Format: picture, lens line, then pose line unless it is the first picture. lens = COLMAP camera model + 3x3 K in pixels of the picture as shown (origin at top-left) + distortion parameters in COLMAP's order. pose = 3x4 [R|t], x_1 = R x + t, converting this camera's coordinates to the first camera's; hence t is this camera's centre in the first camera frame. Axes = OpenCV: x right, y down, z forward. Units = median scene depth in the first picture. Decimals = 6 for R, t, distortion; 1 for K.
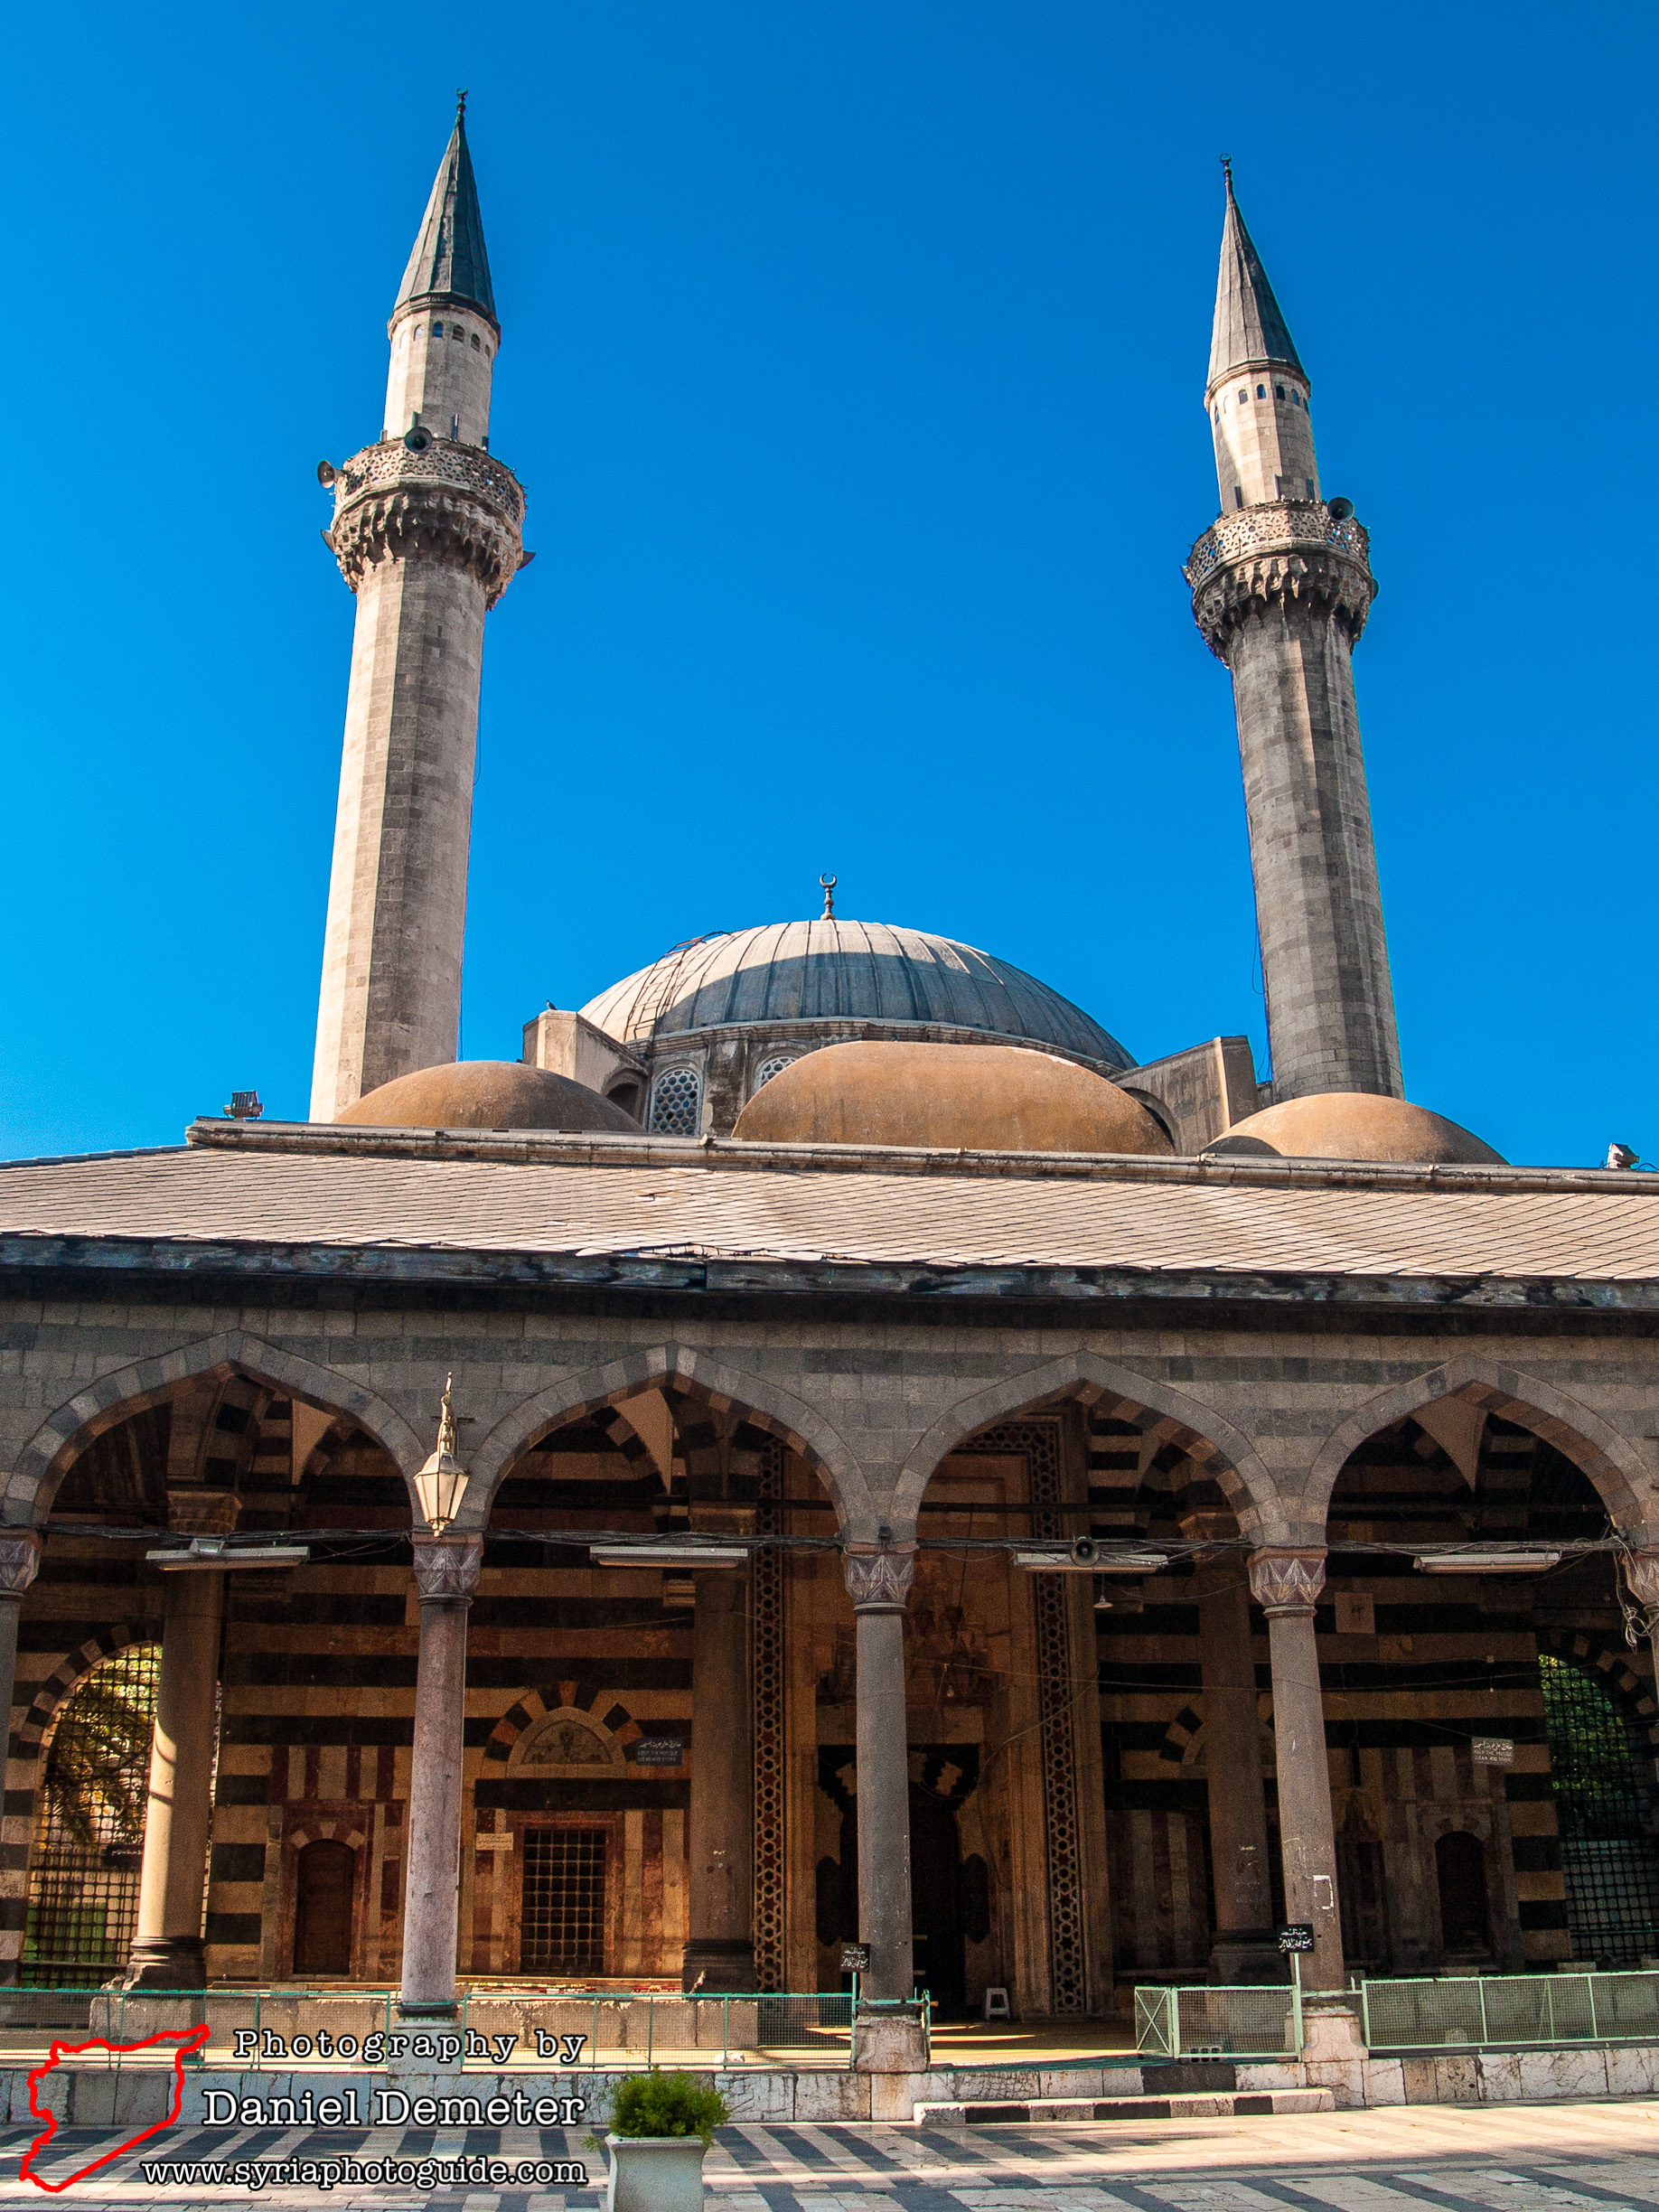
lens RADIAL K [[2142.4, 0, 824.6], [0, 2142.4, 1104.0], [0, 0, 1]] dist [-0.131018, 0.085273]
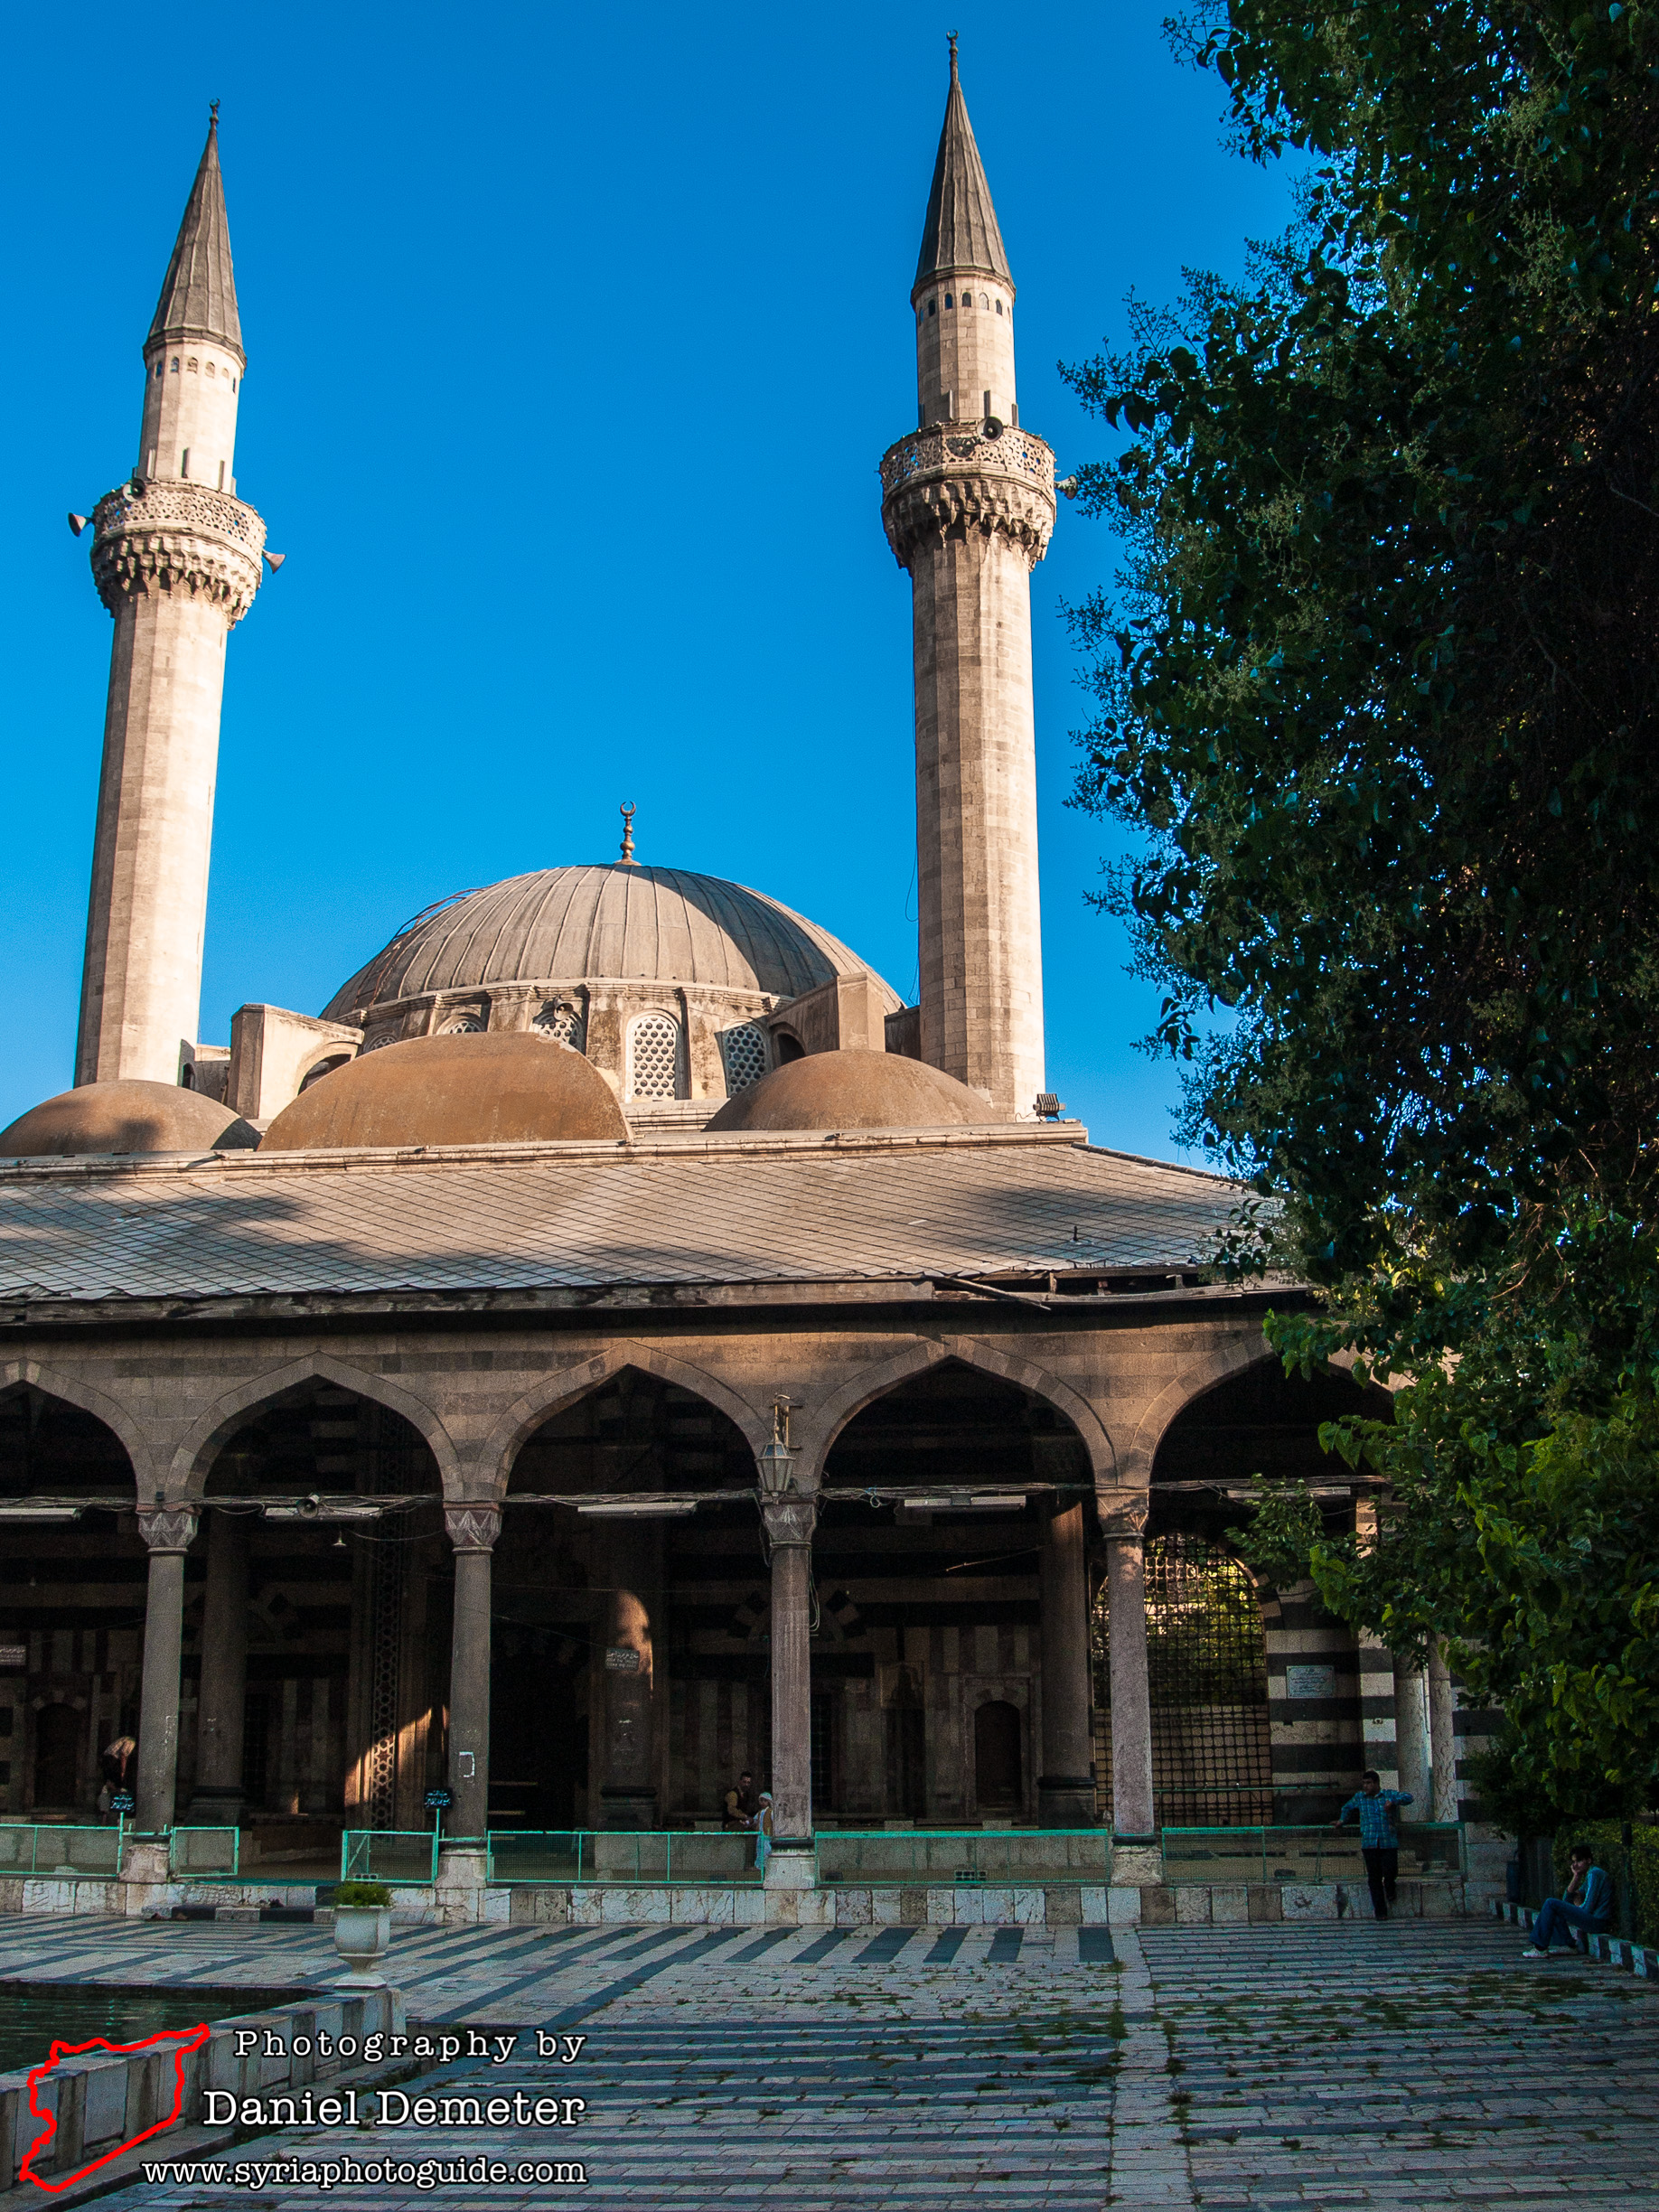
lens RADIAL K [[2435.7, 0, 817.2], [0, 2435.7, 1102.6], [0, 0, 1]] dist [-0.126190, 0.066339]
pose [[0.971606, -0.059482, -0.229007, 0.542017], [0.084893, 0.991077, 0.102755, -0.114315], [0.220851, -0.119279, 0.967986, -0.243190]]
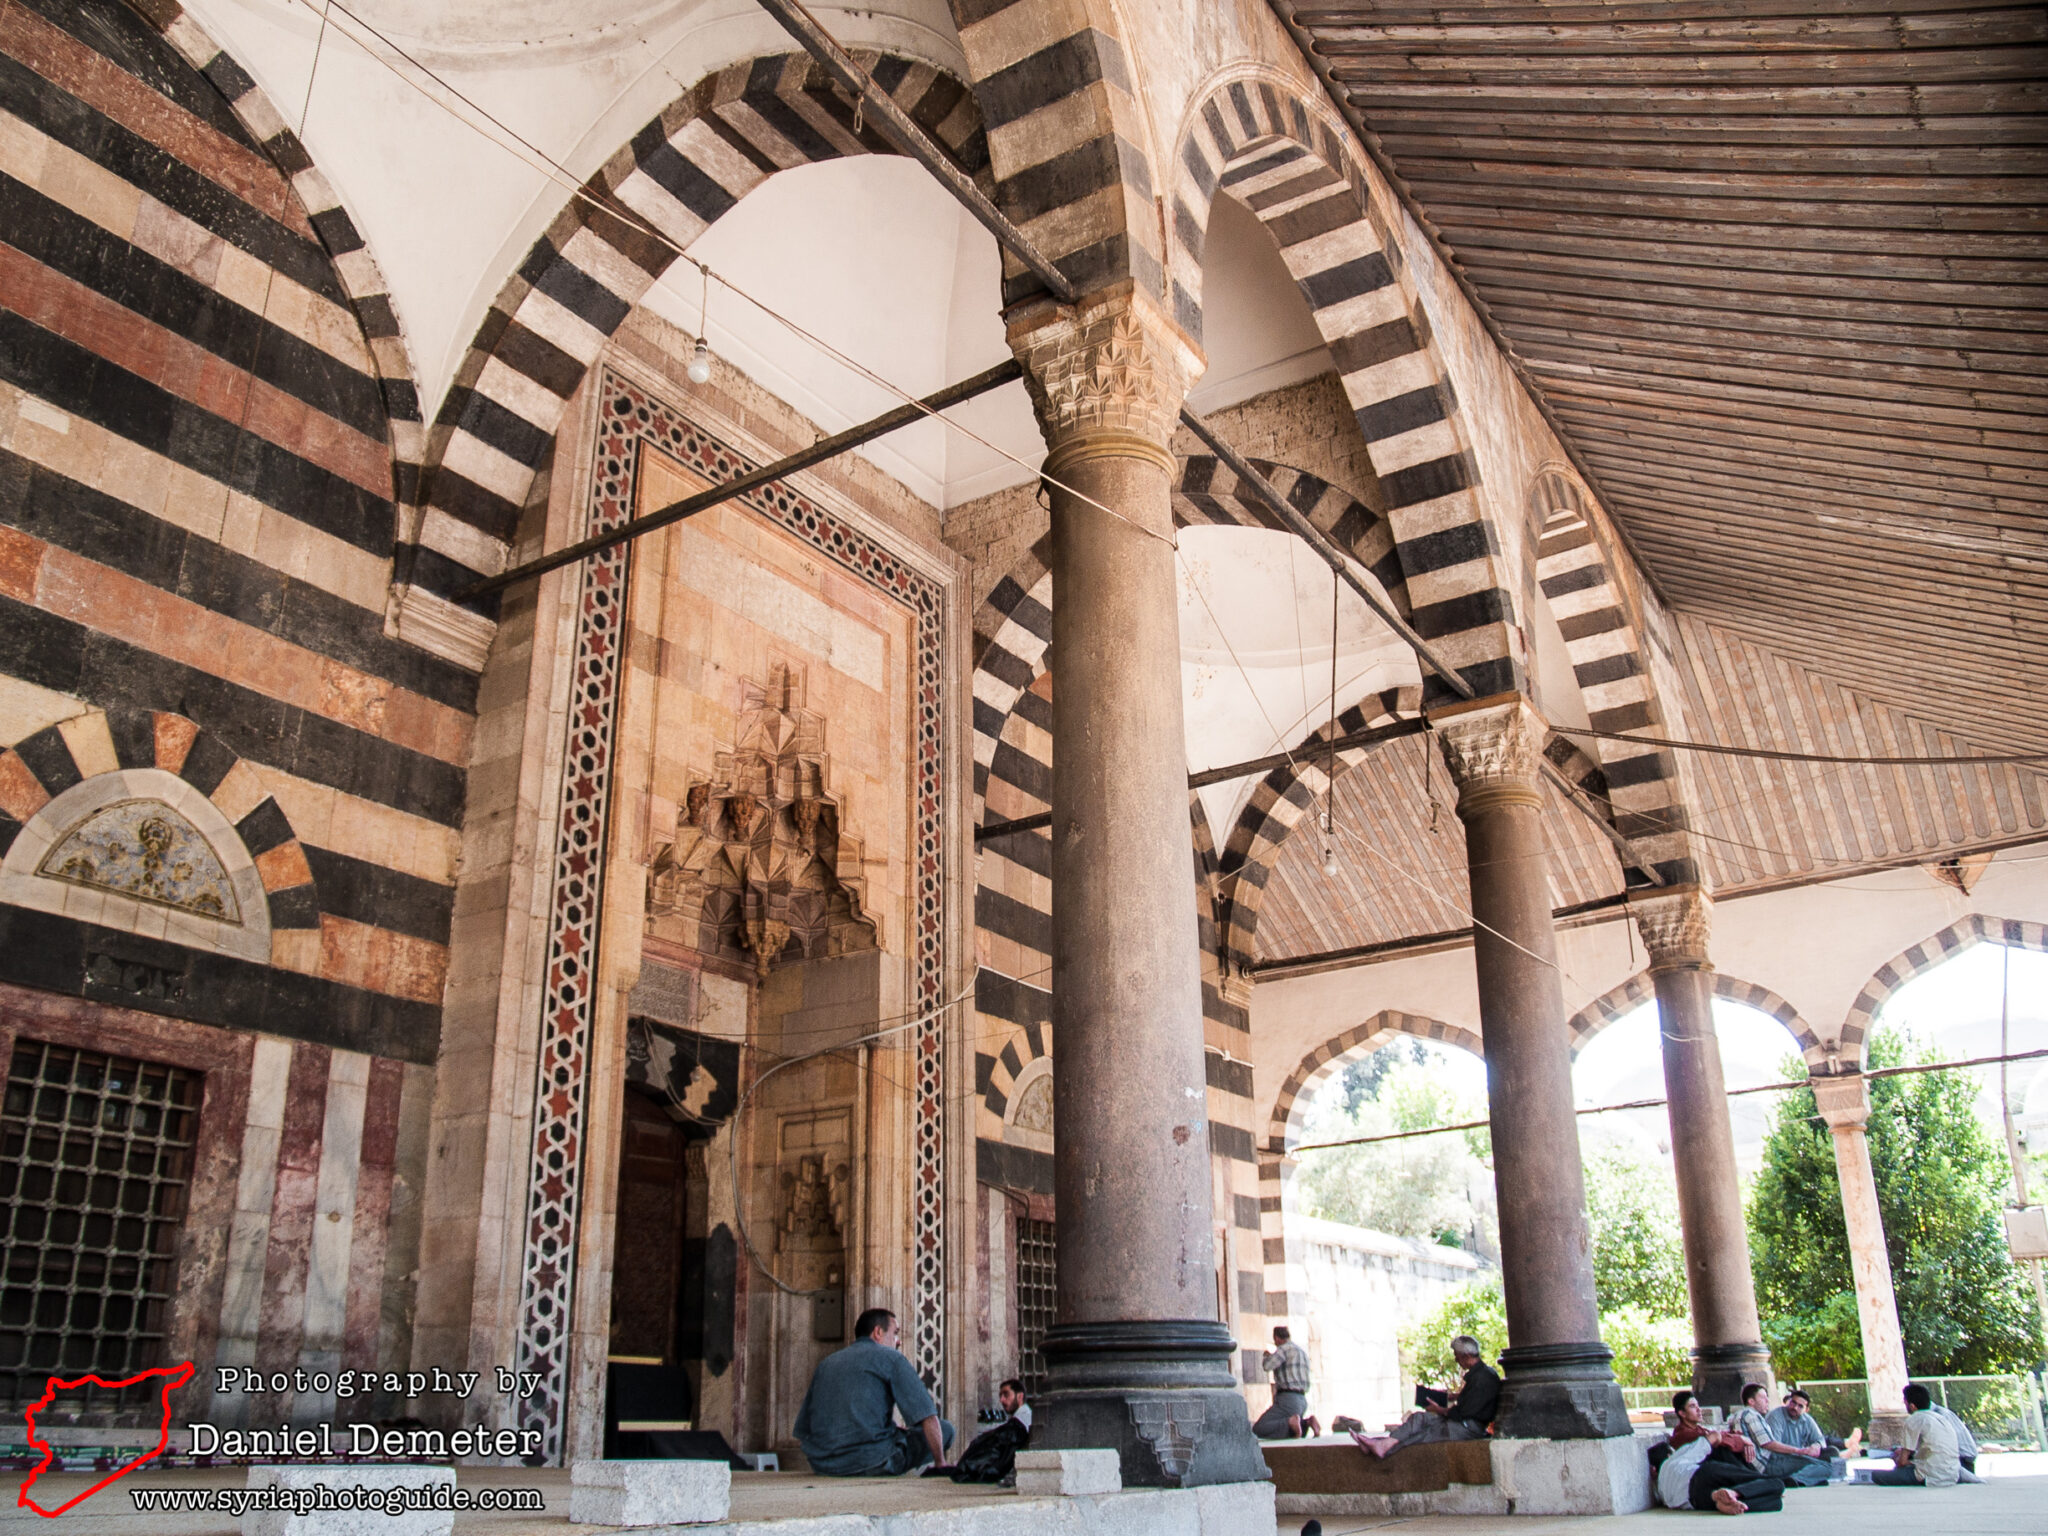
lens RADIAL K [[1681.0, 0, 1027.2], [0, 1681.0, 775.1], [0, 0, 1]] dist [-0.131308, 0.083050]
pose [[0.643580, 0.279096, 0.712678, -0.242523], [-0.279984, 0.952455, -0.120159, 0.277627], [-0.712330, -0.122207, 0.691123, 0.659388]]
